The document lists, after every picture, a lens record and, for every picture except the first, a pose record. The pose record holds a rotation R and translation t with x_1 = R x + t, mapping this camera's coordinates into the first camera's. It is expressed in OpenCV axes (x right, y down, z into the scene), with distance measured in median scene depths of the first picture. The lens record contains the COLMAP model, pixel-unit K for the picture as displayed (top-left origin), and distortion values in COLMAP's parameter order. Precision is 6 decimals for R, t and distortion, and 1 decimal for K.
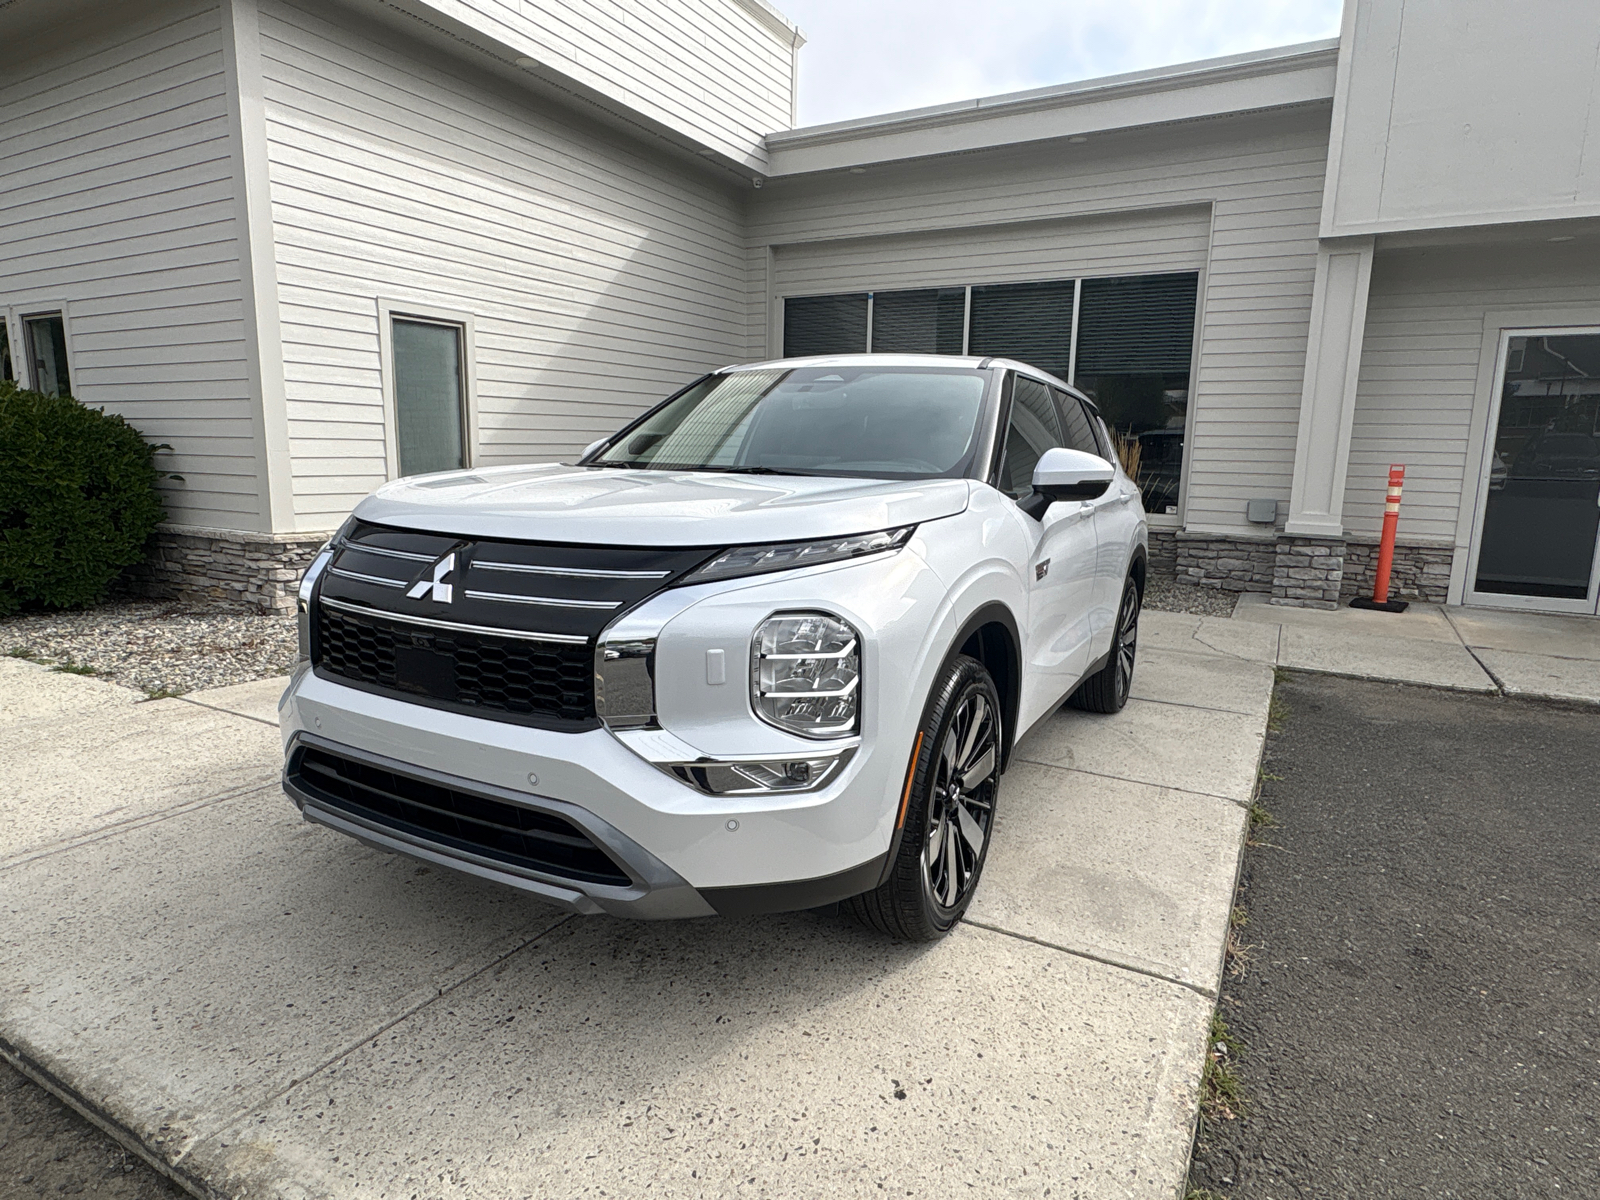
lens RADIAL K [[918.3, 0, 791.2], [0, 918.3, 593.3], [0, 0, 1]] dist [0.003531, -0.001908]
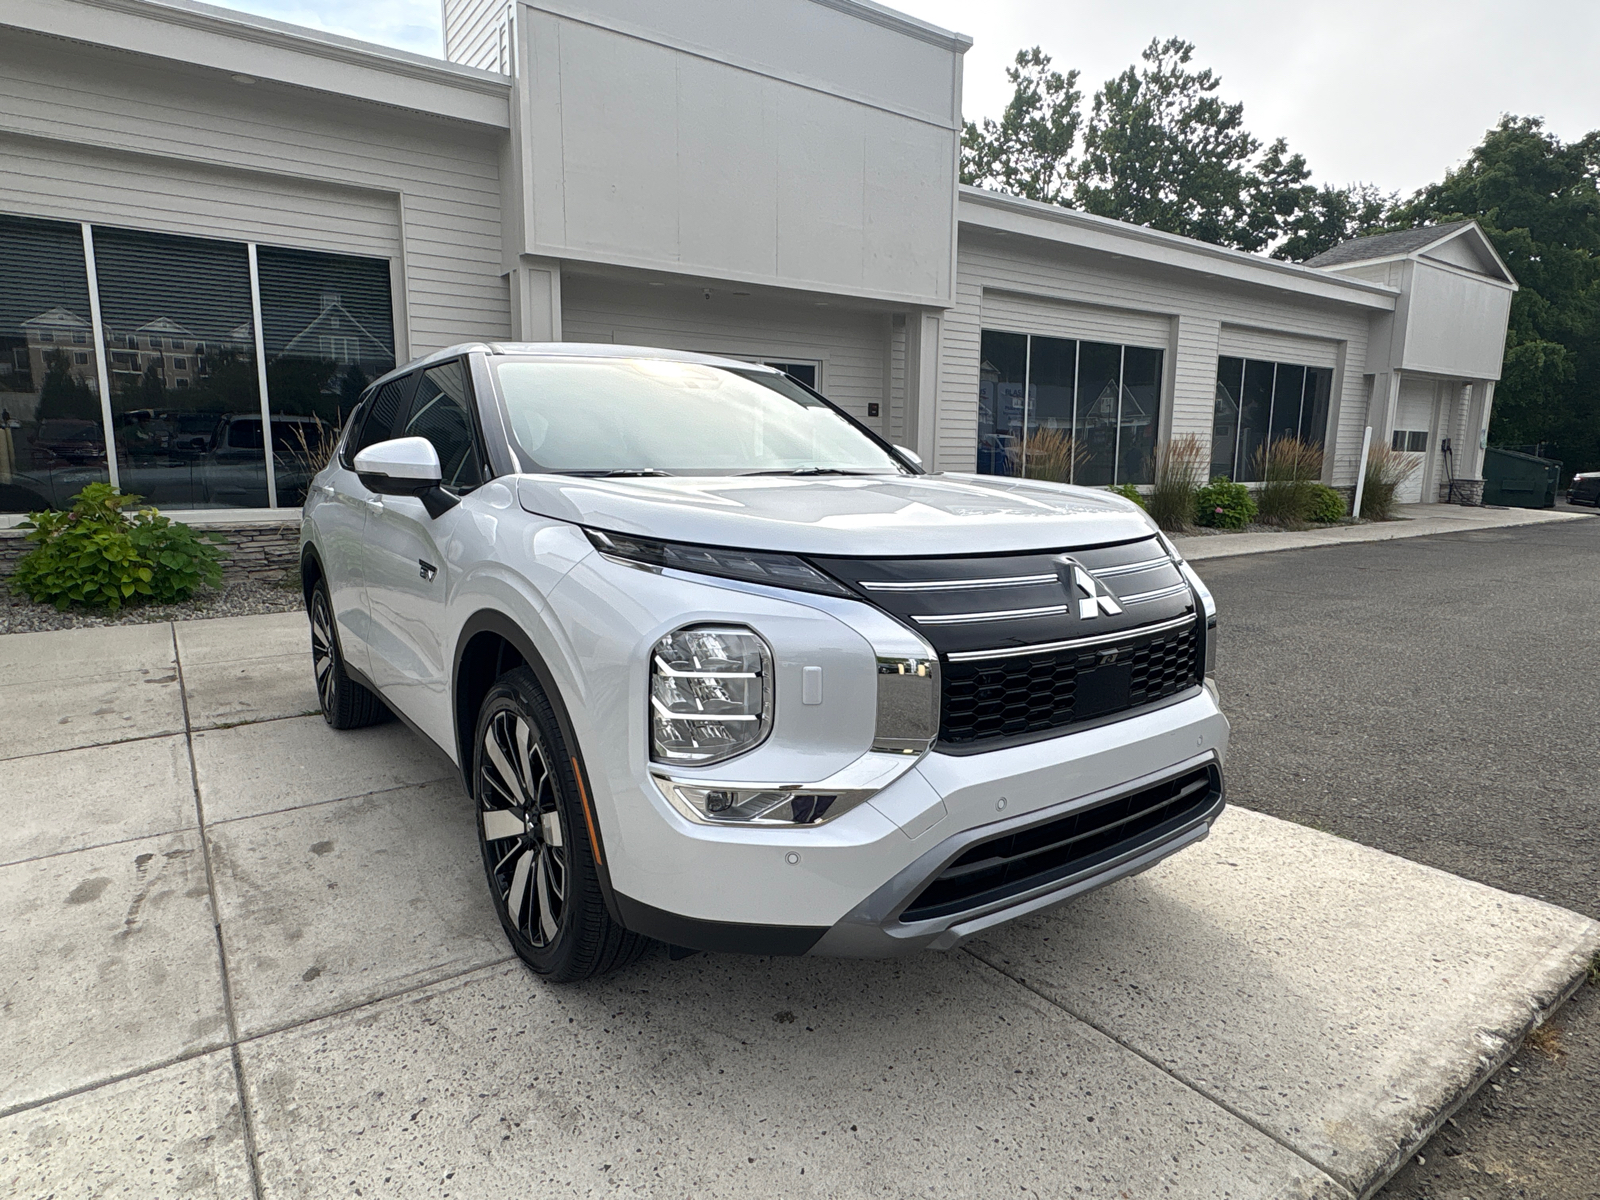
lens RADIAL K [[918.3, 0, 800.4], [0, 918.3, 591.1], [0, 0, 1]] dist [0.003531, -0.001908]
pose [[0.426357, -0.157433, 0.890749, -0.552998], [0.143795, 0.984012, 0.105089, -0.066131], [-0.893053, 0.083279, 0.442178, 0.339333]]
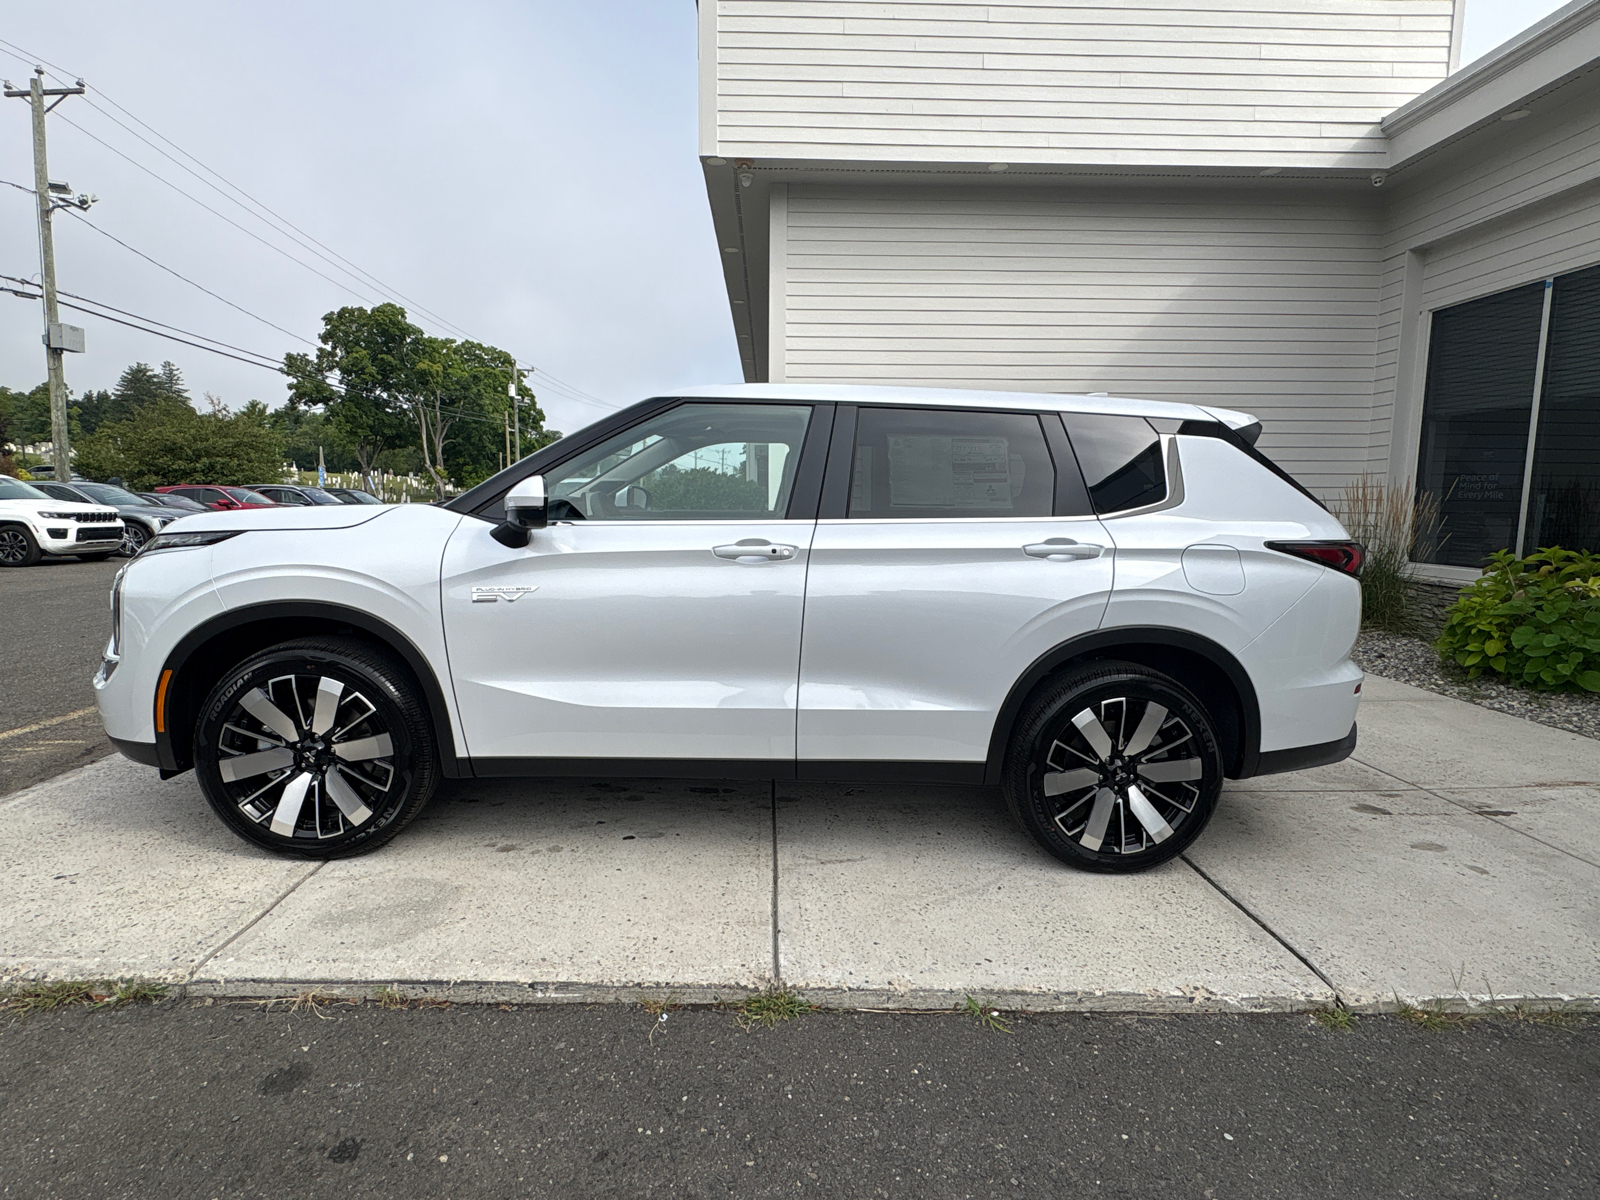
lens RADIAL K [[795.9, 0, 787.6], [0, 795.9, 595.0], [0, 0, 1]] dist [-0.001501, 0.000829]
pose [[0.512694, 0.085303, -0.854323, 0.695203], [-0.134125, 0.990793, 0.018438, -0.049277], [0.848030, 0.105133, 0.519415, 0.475514]]
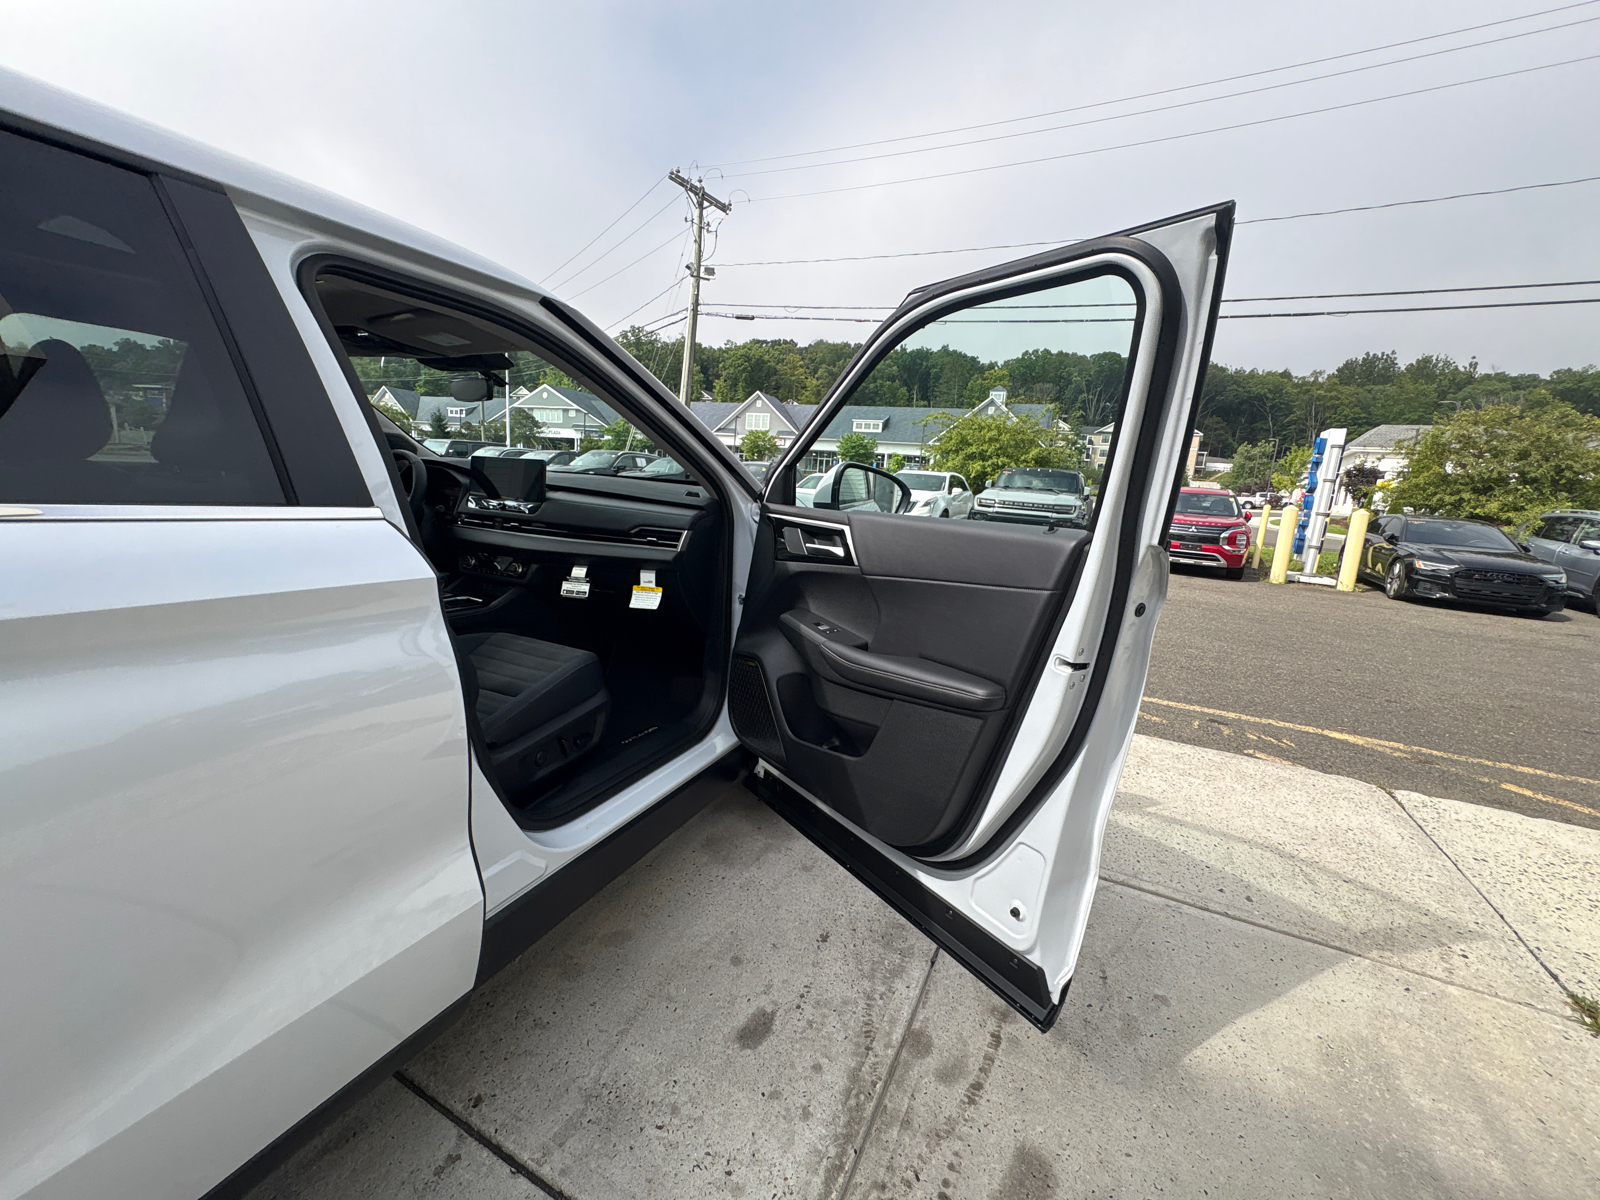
lens RADIAL K [[631.6, 0, 794.4], [0, 631.6, 603.5], [0, 0, 1]] dist [-0.000701, 0.000285]
pose [[-0.994843, -0.077193, -0.065788, -0.160502], [-0.095186, 0.934569, 0.342812, -0.172527], [0.035020, 0.347306, -0.937098, 1.106736]]
